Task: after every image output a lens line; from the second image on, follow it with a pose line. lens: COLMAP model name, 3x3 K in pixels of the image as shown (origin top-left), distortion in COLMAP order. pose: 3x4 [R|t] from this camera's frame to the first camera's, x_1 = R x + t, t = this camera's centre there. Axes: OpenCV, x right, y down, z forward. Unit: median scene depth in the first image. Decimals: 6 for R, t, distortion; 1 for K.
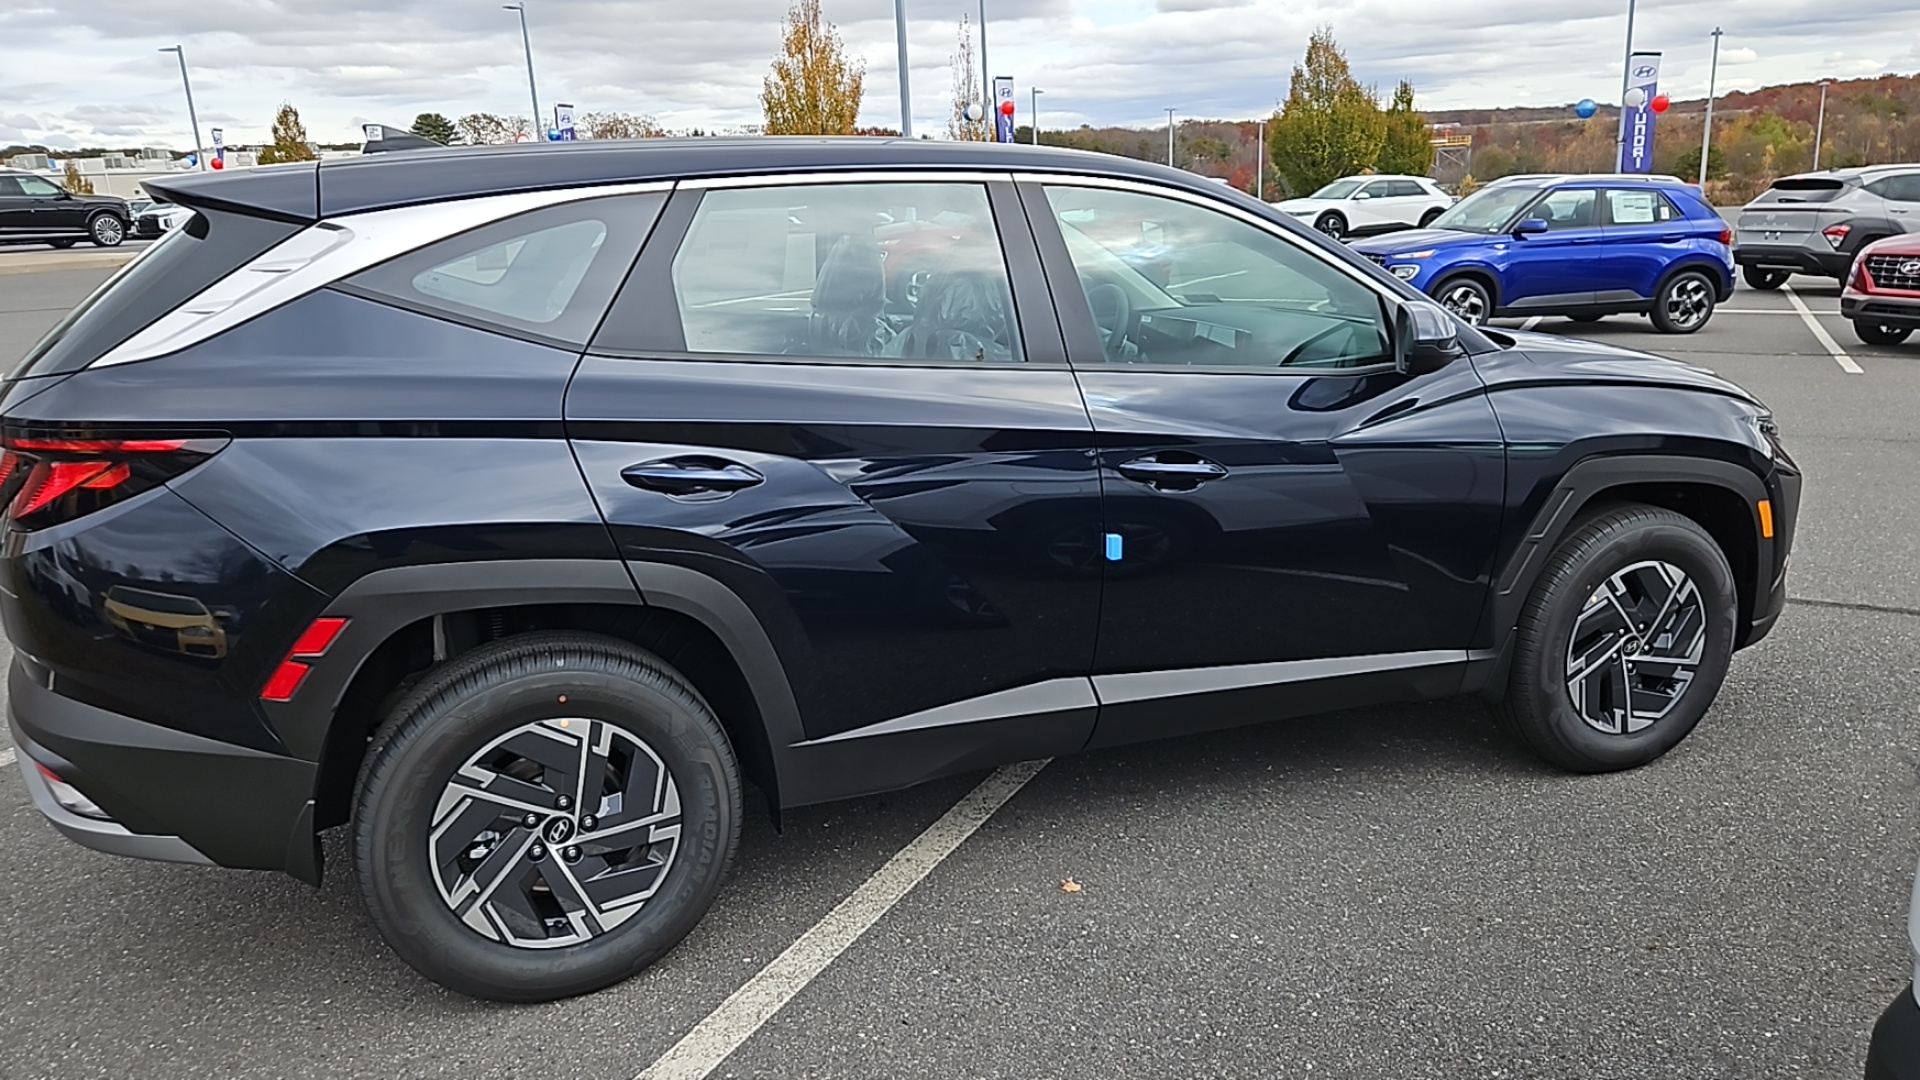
lens RADIAL K [[1386.7, 0, 975.0], [0, 1386.7, 548.7], [0, 0, 1]] dist [0.055453, -0.012981]
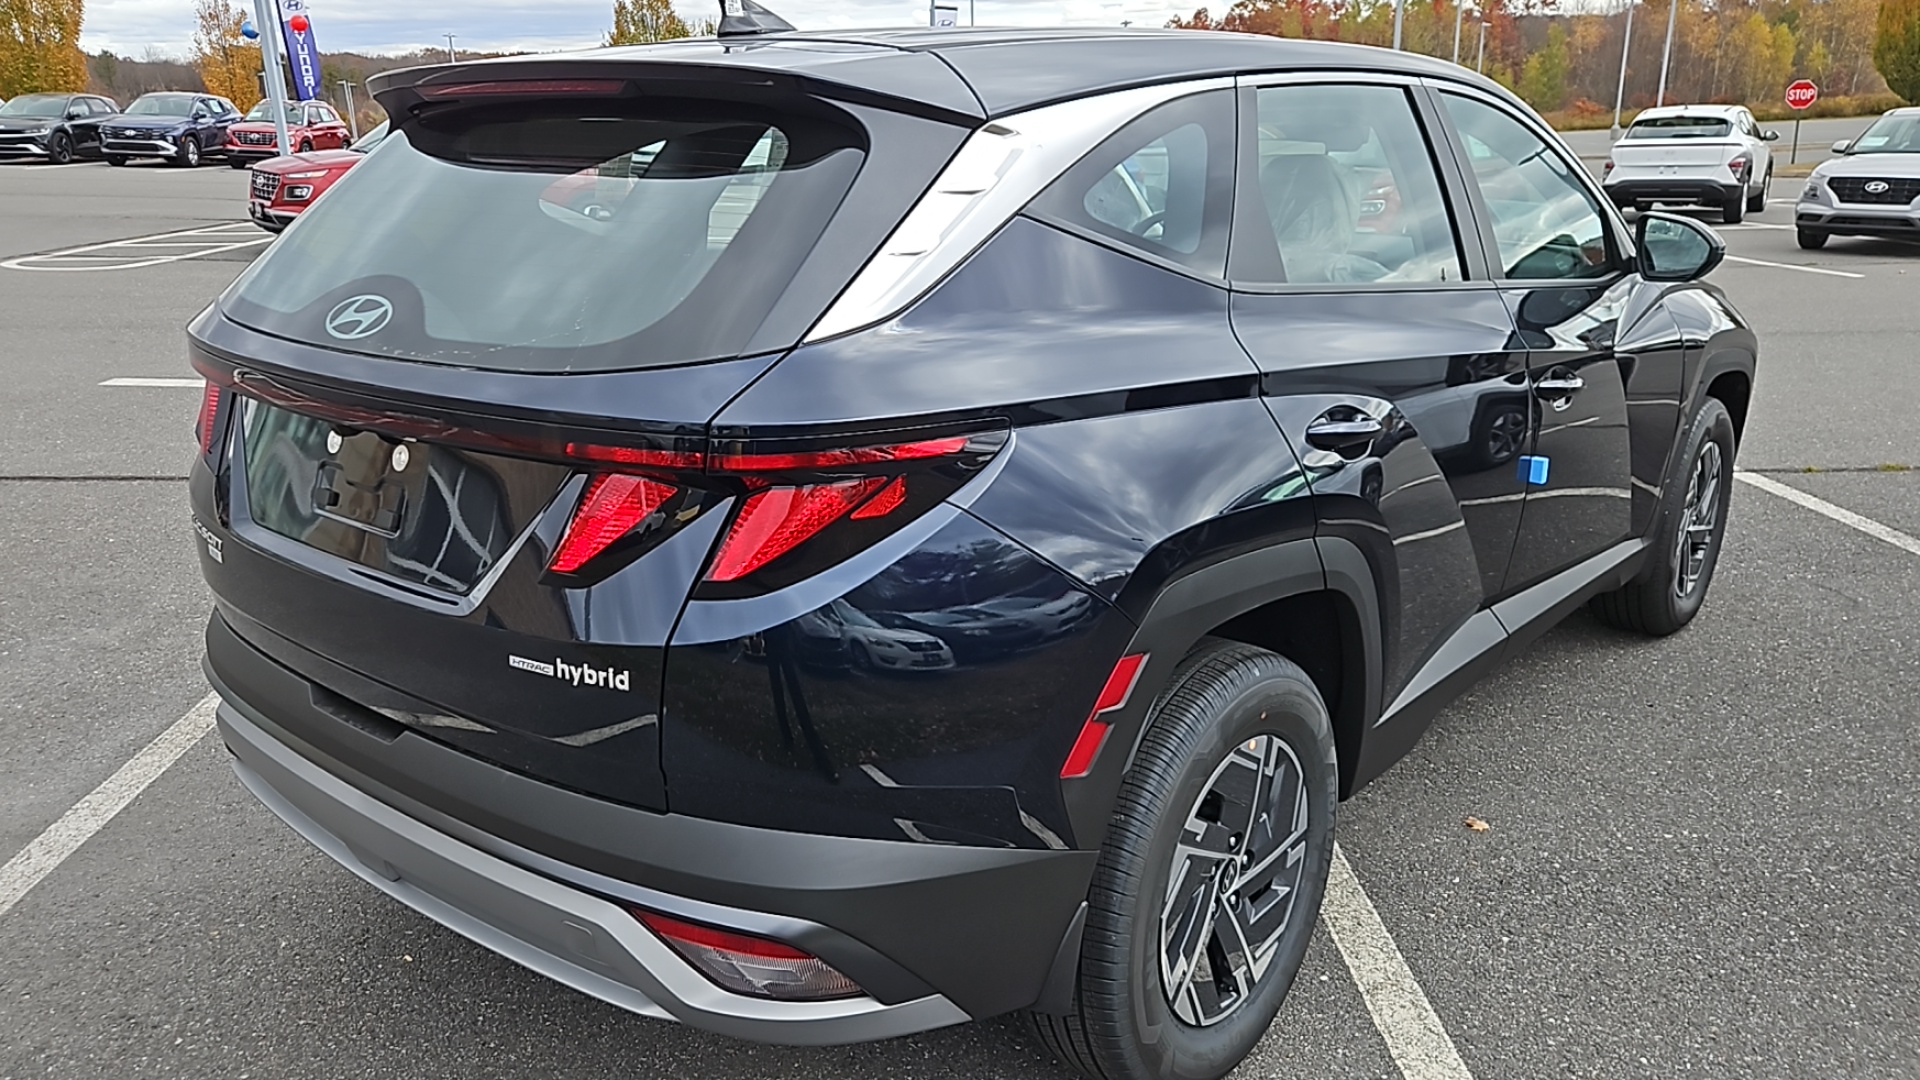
lens RADIAL K [[1386.7, 0, 962.4], [0, 1386.7, 541.5], [0, 0, 1]] dist [0.055453, -0.012981]
pose [[0.888620, -0.120904, 0.442422, -0.782113], [0.104858, 0.992636, 0.060655, -0.059800], [-0.446497, -0.007508, 0.894754, 0.342107]]
